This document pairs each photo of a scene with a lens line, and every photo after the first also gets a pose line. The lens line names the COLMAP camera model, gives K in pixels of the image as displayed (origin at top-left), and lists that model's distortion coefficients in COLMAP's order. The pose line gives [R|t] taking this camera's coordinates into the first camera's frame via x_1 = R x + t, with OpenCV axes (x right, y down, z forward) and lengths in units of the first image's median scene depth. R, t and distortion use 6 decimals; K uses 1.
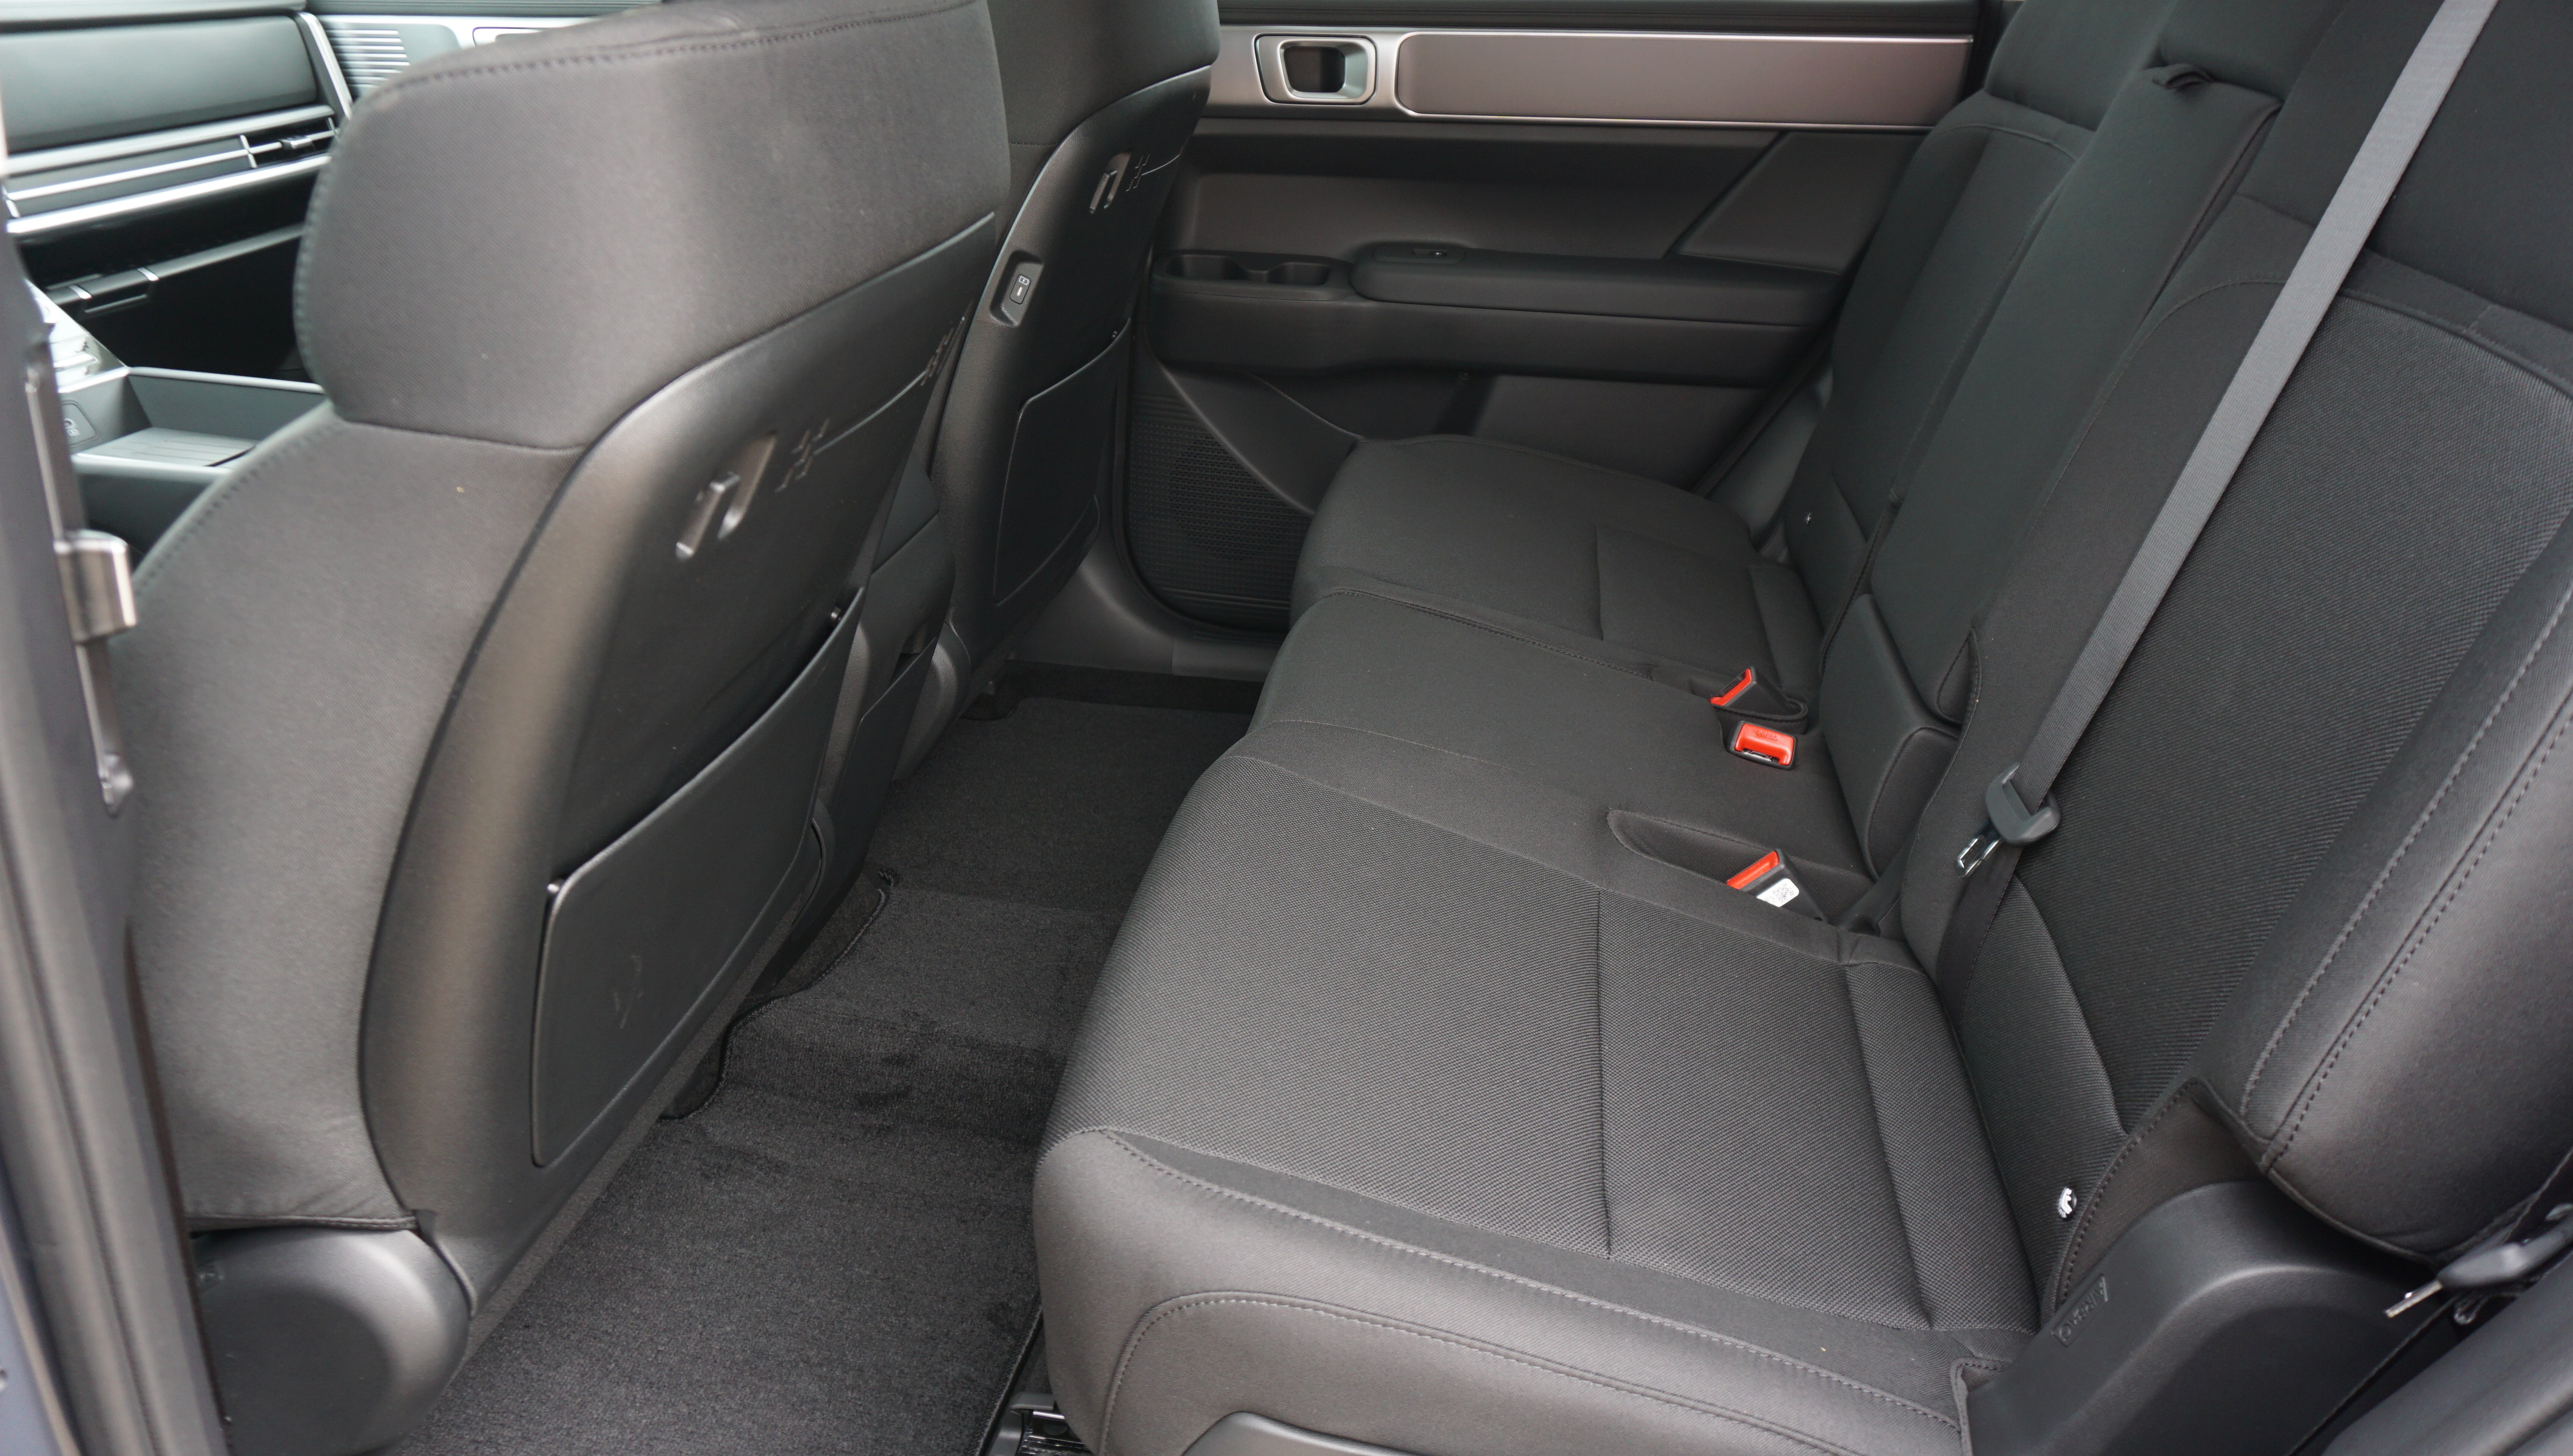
lens RADIAL K [[1693.7, 0, 1256.1], [0, 1693.7, 711.8], [0, 0, 1]] dist [-0.011857, 0.001247]
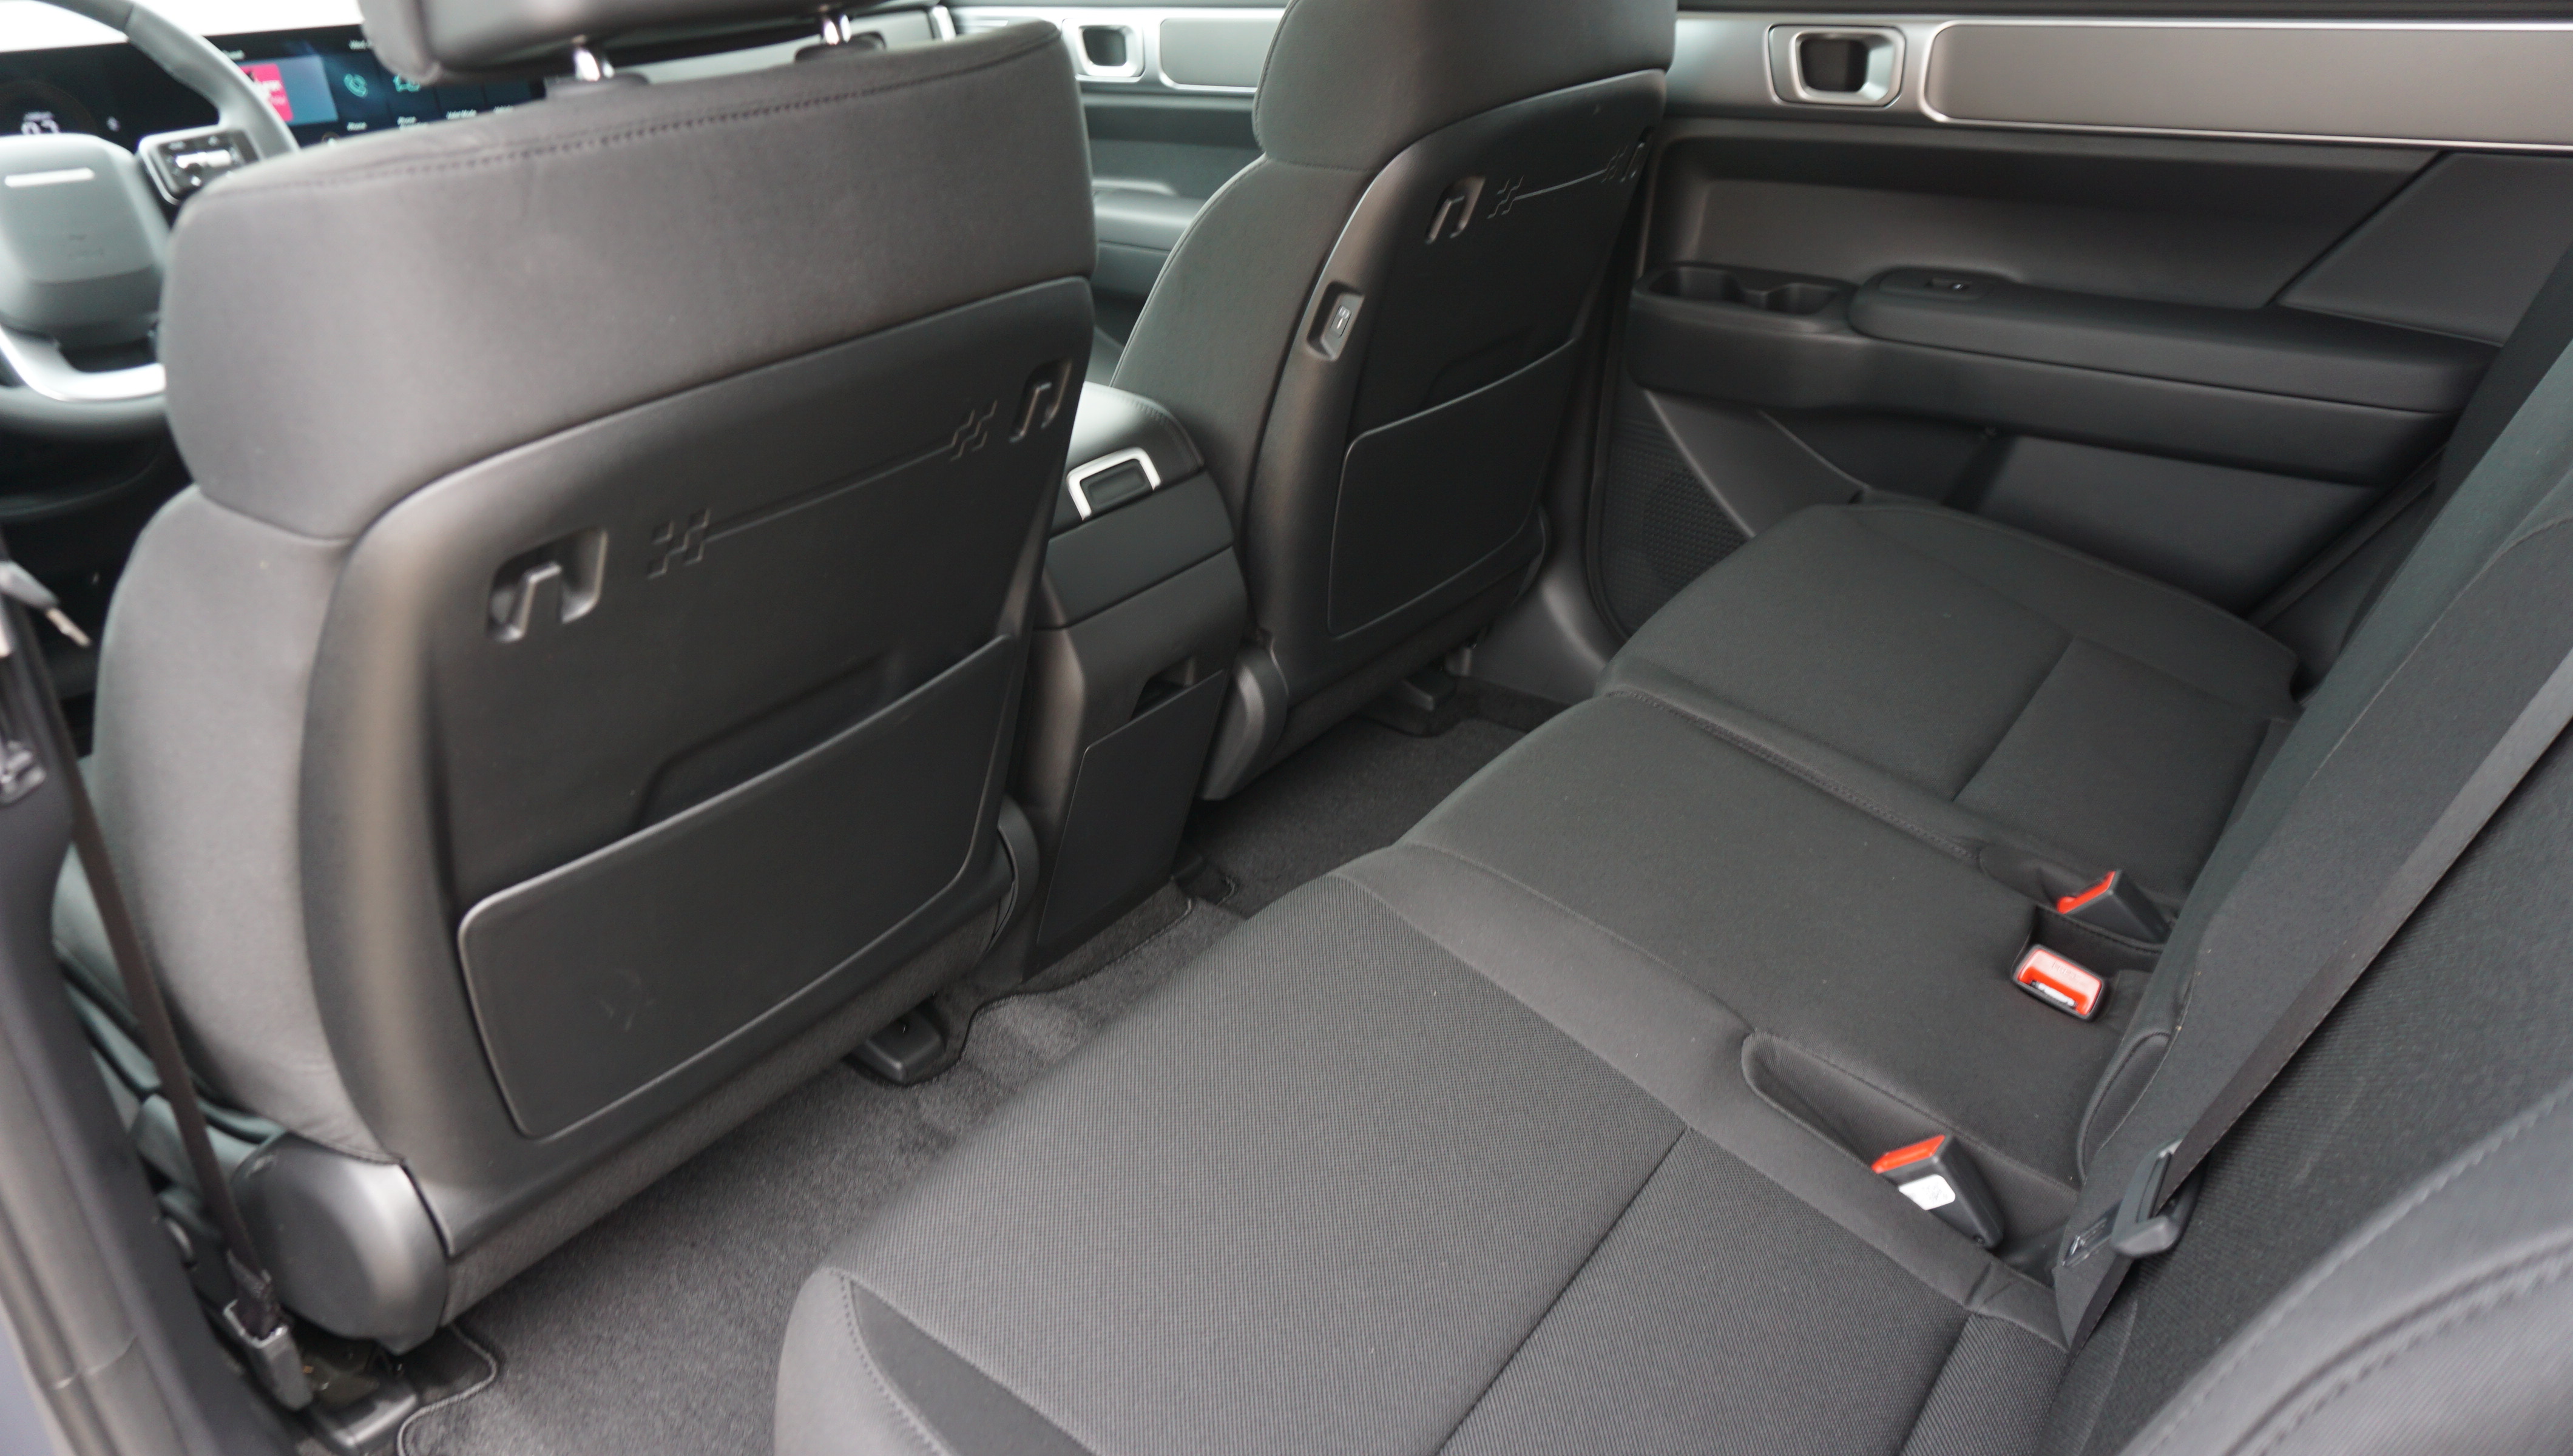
lens RADIAL K [[1693.7, 0, 1256.1], [0, 1693.7, 711.8], [0, 0, 1]] dist [-0.011857, 0.001247]
pose [[0.887779, 0.162369, -0.430679, 0.205454], [-0.147745, 0.986723, 0.067448, -0.071997], [0.435912, 0.003752, 0.899981, 0.102898]]
